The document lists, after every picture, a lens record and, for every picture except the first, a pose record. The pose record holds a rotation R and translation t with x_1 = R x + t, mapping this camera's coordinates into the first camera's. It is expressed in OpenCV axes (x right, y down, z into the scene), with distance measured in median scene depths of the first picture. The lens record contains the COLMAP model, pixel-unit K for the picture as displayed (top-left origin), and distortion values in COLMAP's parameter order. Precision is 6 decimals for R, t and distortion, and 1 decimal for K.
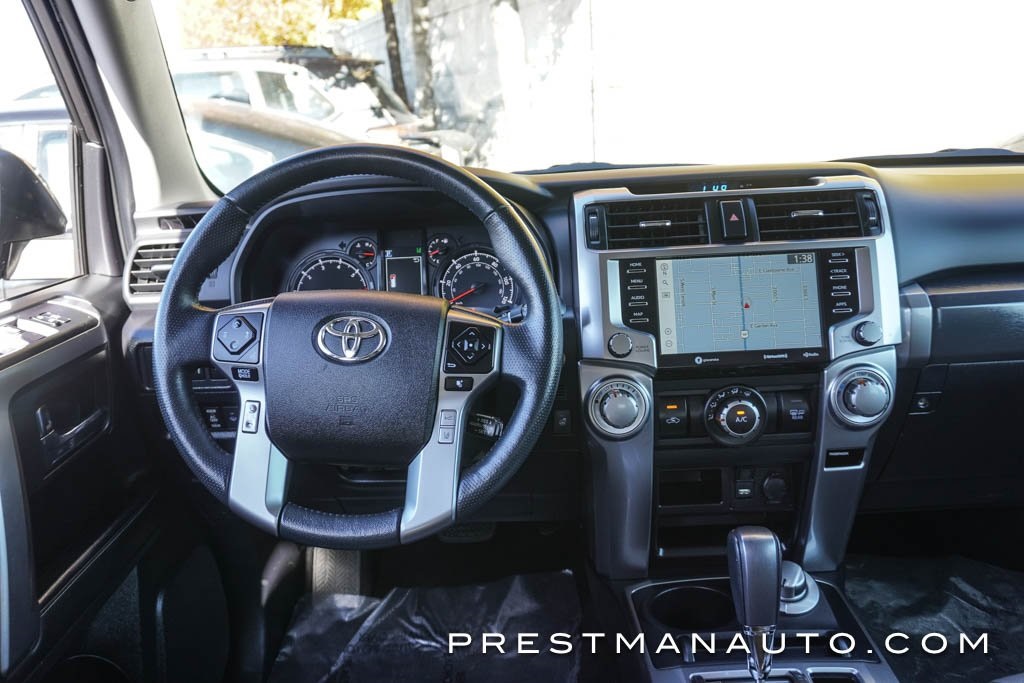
lens RADIAL K [[801.9, 0, 508.6], [0, 801.9, 345.5], [0, 0, 1]] dist [-0.014536, -0.003010]
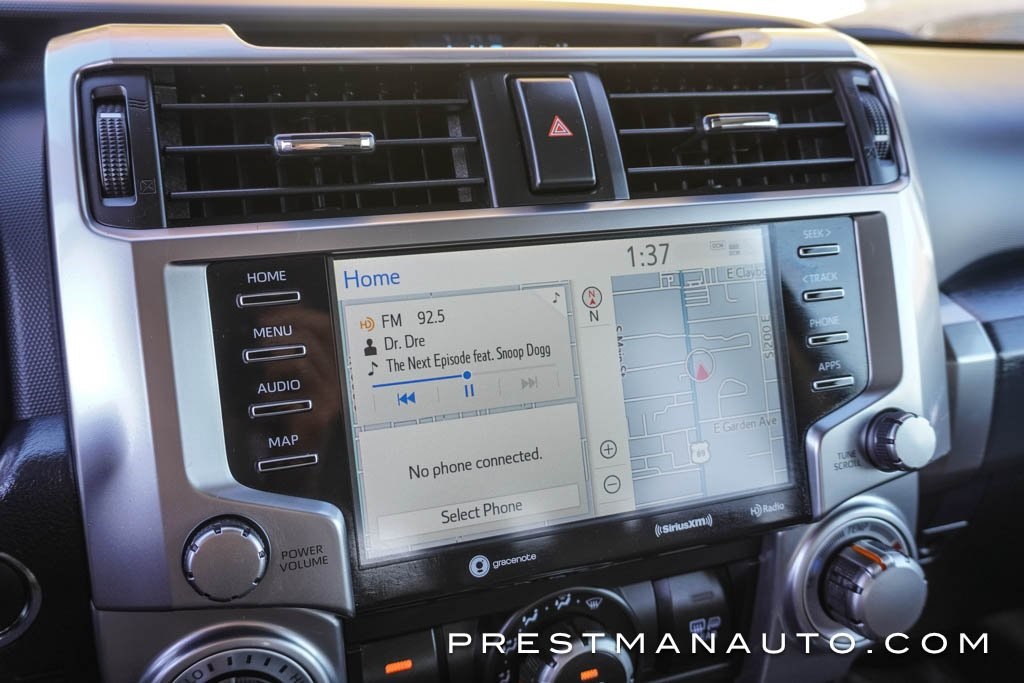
lens RADIAL K [[897.9, 0, 517.7], [0, 897.9, 343.2], [0, 0, 1]] dist [0.000554, 0.006360]
pose [[0.925286, -0.063036, 0.373994, 0.114470], [0.036624, 0.996333, 0.077320, -0.095833], [-0.377497, -0.057846, 0.924202, 0.629090]]
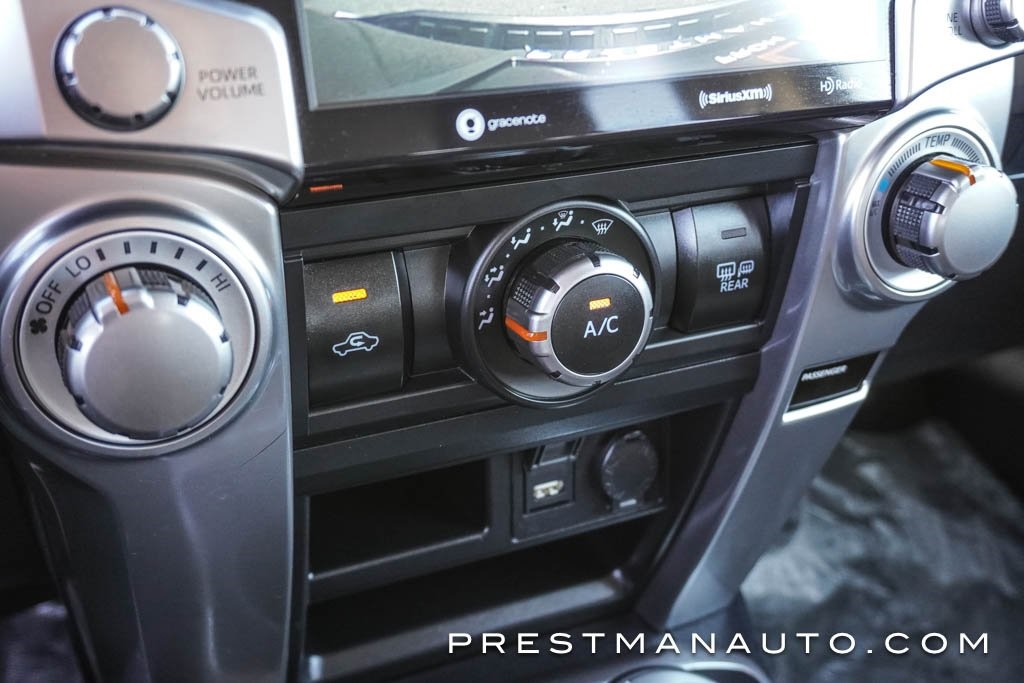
lens RADIAL K [[1088.1, 0, 516.8], [0, 1088.1, 336.9], [0, 0, 1]] dist [0.008852, 0.000000]
pose [[0.890539, -0.134791, 0.434478, 0.094888], [0.014770, 0.963157, 0.268534, -0.007307], [-0.454666, -0.232723, 0.859720, 0.666576]]
